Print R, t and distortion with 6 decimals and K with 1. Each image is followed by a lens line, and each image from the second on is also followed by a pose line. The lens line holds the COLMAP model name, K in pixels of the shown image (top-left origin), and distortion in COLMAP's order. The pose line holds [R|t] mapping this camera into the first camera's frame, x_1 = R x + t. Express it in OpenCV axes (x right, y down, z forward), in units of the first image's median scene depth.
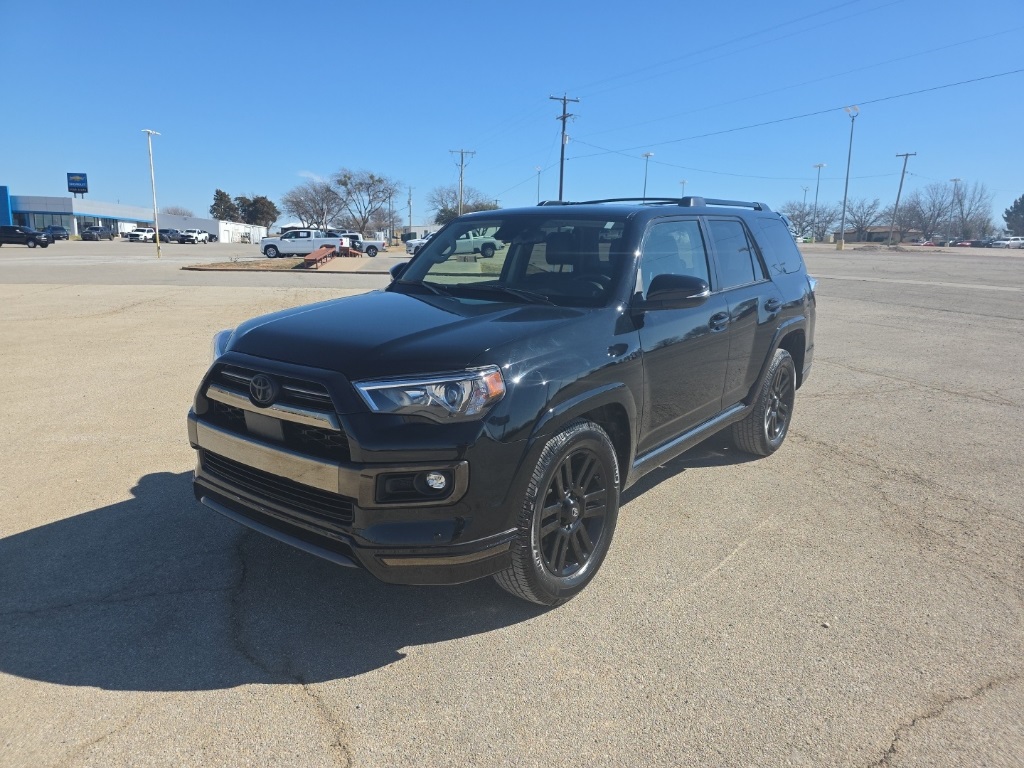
lens RADIAL K [[686.4, 0, 519.8], [0, 686.4, 381.6], [0, 0, 1]] dist [0.074244, -0.072027]
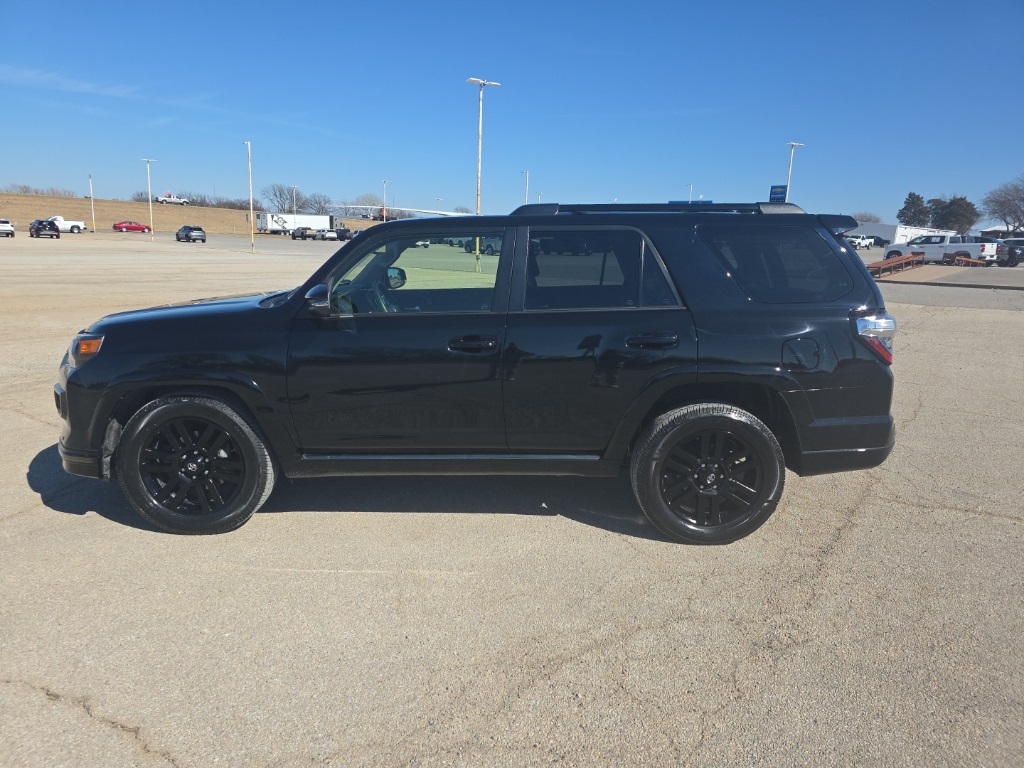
lens RADIAL K [[677.0, 0, 498.2], [0, 677.0, 381.8], [0, 0, 1]] dist [0.081264, -0.071630]
pose [[0.602906, 0.165462, -0.780466, 0.086972], [-0.169729, 0.982465, 0.077171, -0.009557], [0.779549, 0.085940, 0.620418, 0.041735]]
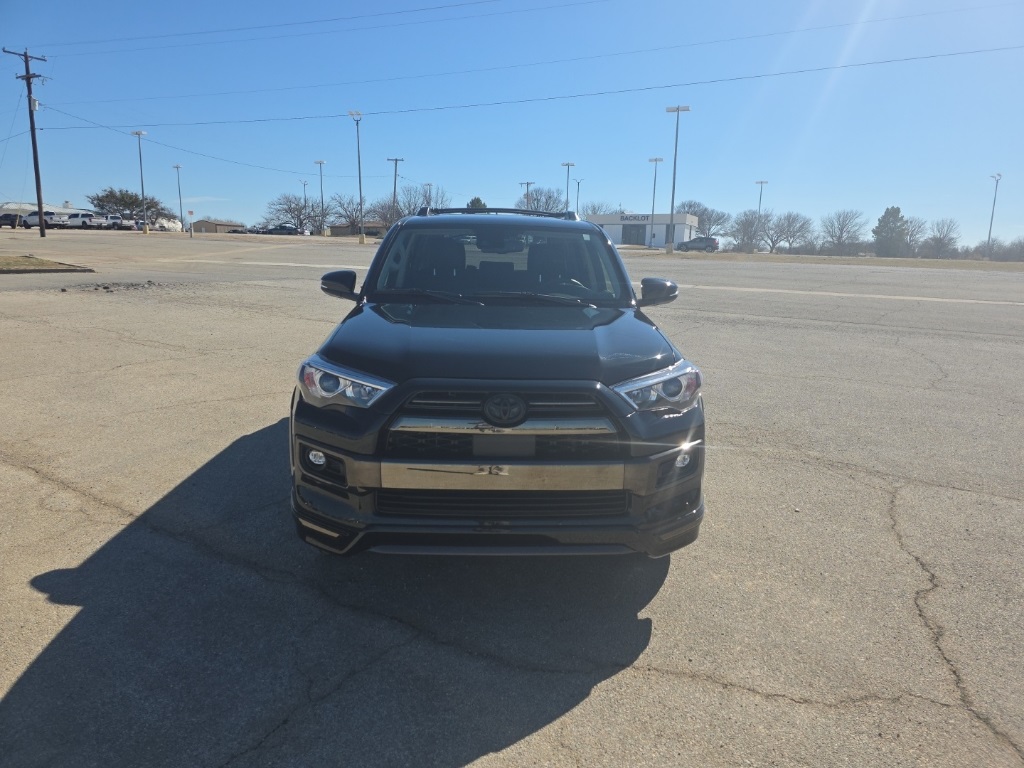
lens RADIAL K [[686.4, 0, 519.8], [0, 686.4, 381.6], [0, 0, 1]] dist [0.074244, -0.072027]
pose [[0.765408, -0.125032, 0.631283, -0.056139], [0.117117, 0.991627, 0.054403, -0.004601], [-0.632799, 0.032294, 0.773642, 0.013195]]
